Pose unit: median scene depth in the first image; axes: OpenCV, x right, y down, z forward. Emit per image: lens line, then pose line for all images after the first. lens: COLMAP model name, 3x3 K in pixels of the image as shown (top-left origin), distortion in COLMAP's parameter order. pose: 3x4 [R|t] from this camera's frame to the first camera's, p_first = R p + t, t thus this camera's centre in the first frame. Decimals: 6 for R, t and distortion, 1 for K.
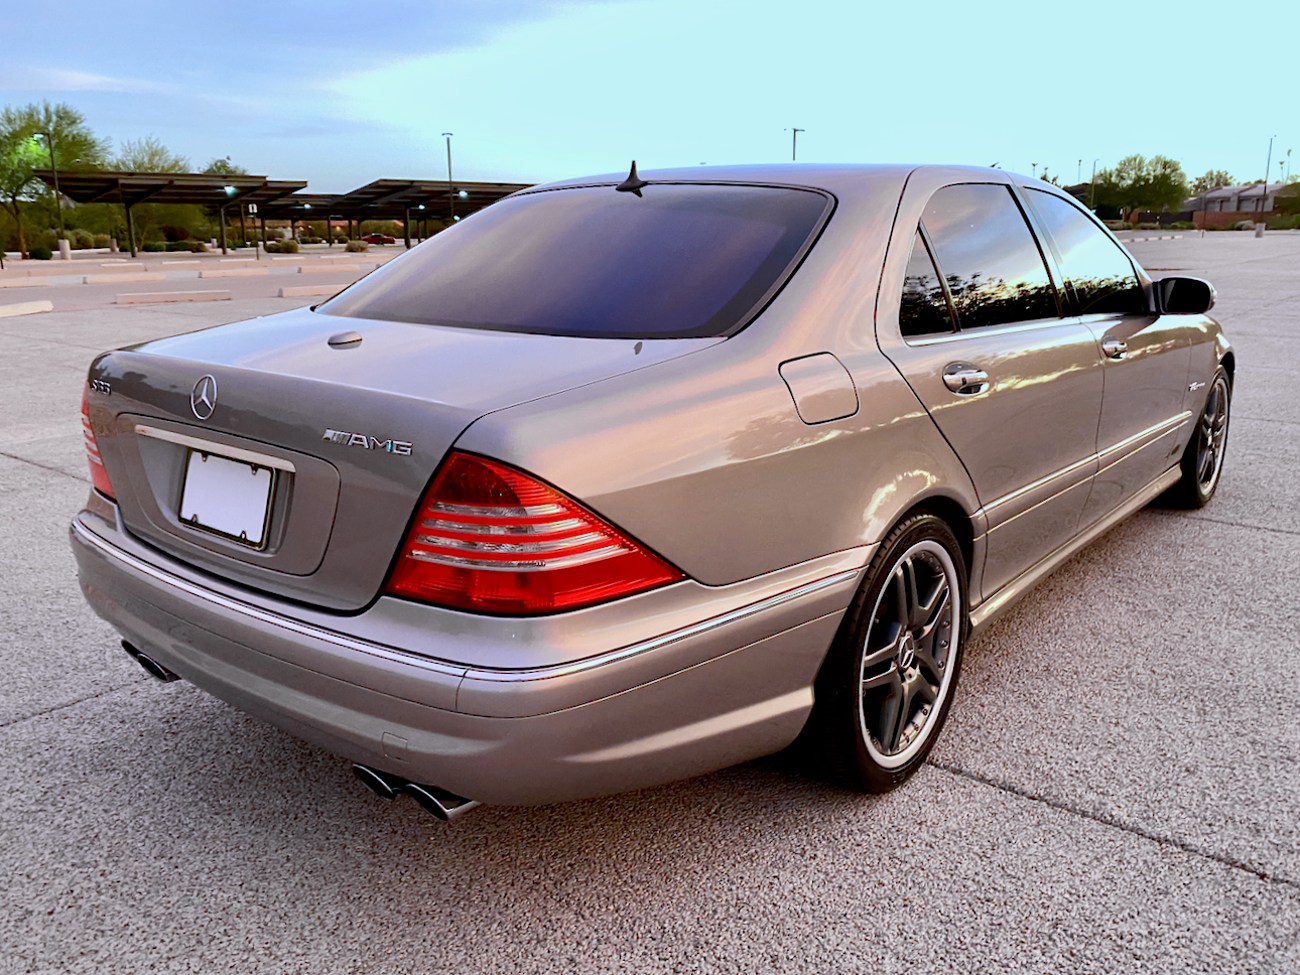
lens RADIAL K [[1262.1, 0, 651.2], [0, 1262.1, 483.7], [0, 0, 1]] dist [0.011588, 0.000000]
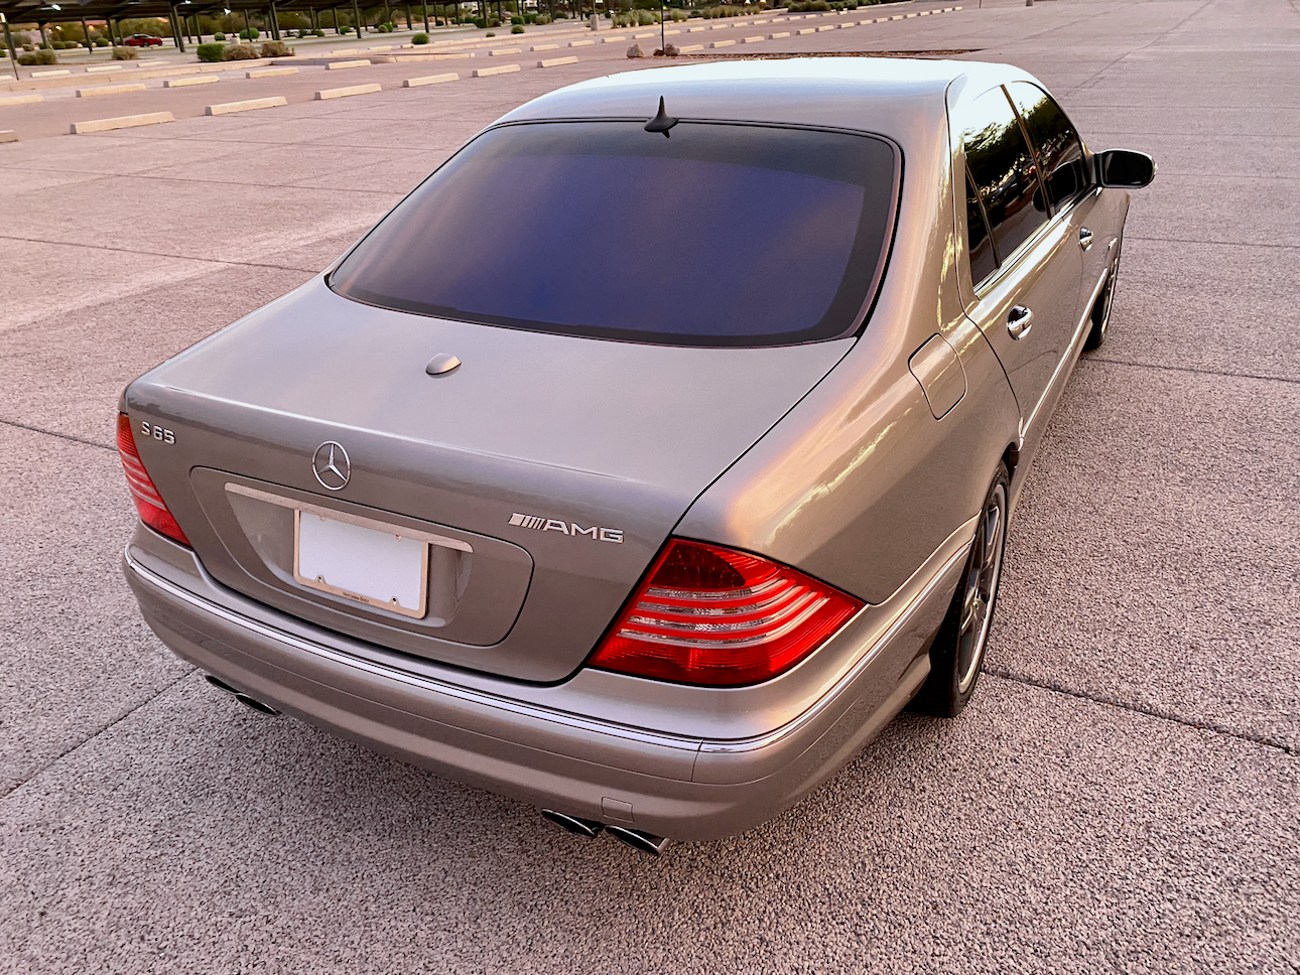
lens RADIAL K [[1168.2, 0, 636.0], [0, 1168.2, 527.5], [0, 0, 1]] dist [0.015616, -0.018728]
pose [[0.975624, -0.123761, 0.181220, -0.273508], [0.073230, 0.962071, 0.262786, -0.214084], [-0.206869, -0.243110, 0.947683, 0.129381]]
